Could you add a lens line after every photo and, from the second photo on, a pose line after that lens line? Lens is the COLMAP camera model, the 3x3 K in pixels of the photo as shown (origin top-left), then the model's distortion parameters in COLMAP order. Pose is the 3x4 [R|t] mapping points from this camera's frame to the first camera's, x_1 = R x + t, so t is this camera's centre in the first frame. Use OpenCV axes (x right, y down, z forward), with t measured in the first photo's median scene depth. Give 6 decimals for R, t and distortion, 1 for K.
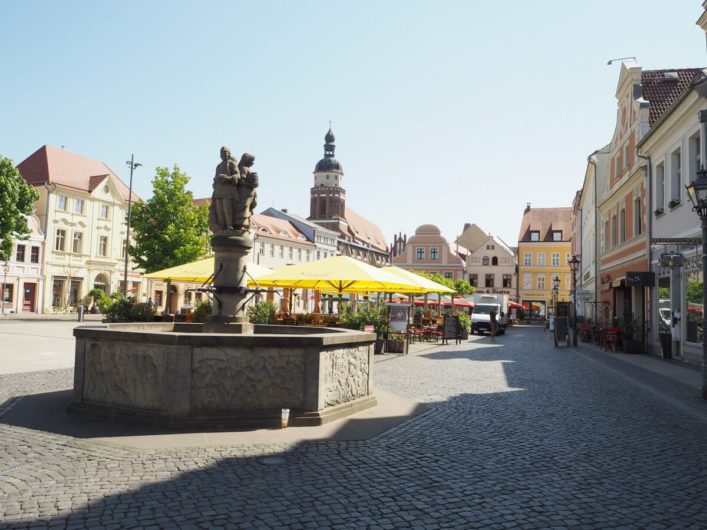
lens RADIAL K [[595.8, 0, 355.1], [0, 595.8, 263.6], [0, 0, 1]] dist [-0.037766, -0.003932]
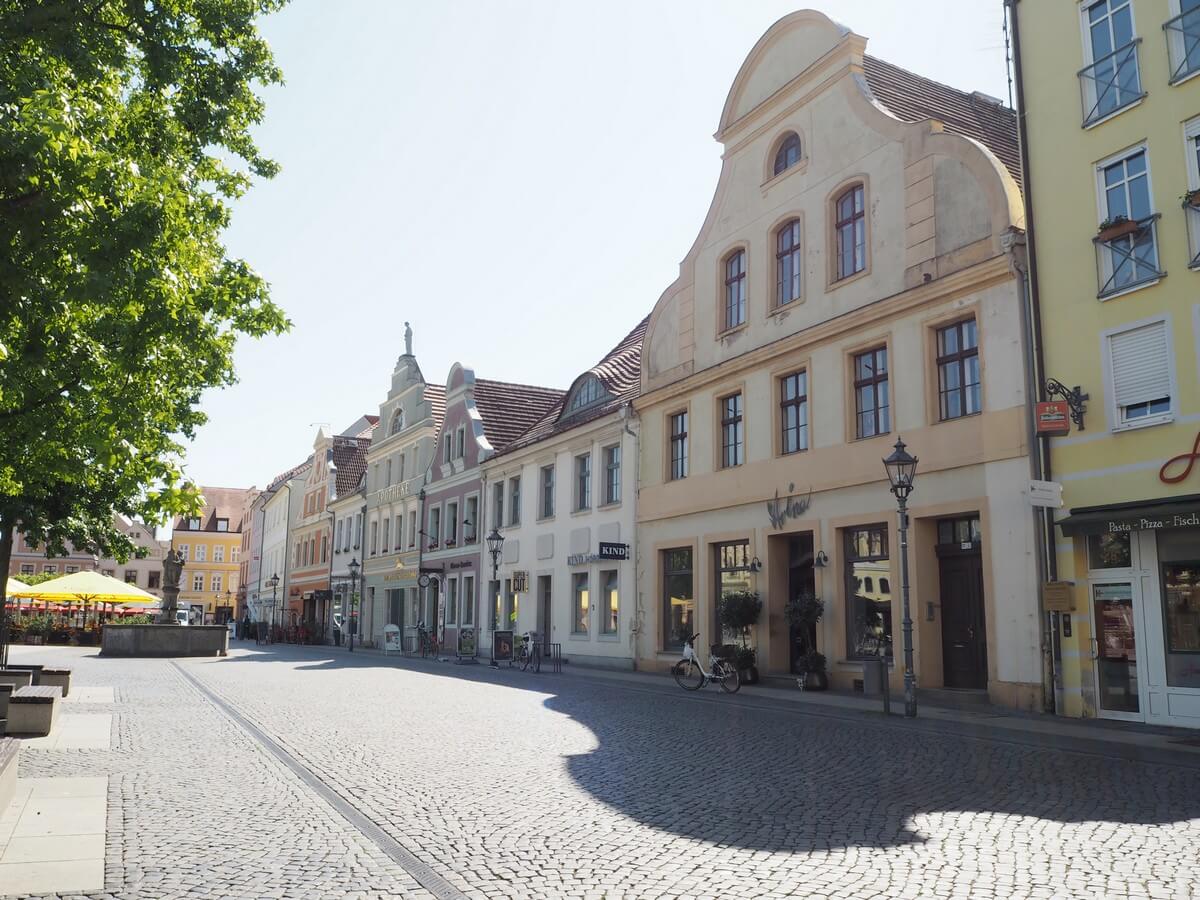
lens RADIAL K [[1011.3, 0, 601.8], [0, 1011.3, 449.6], [0, 0, 1]] dist [-0.037766, -0.003932]
pose [[0.742819, 0.094163, 0.662837, -0.676021], [-0.036834, 0.994308, -0.099974, -0.103766], [-0.668478, 0.049847, 0.742060, -1.301326]]
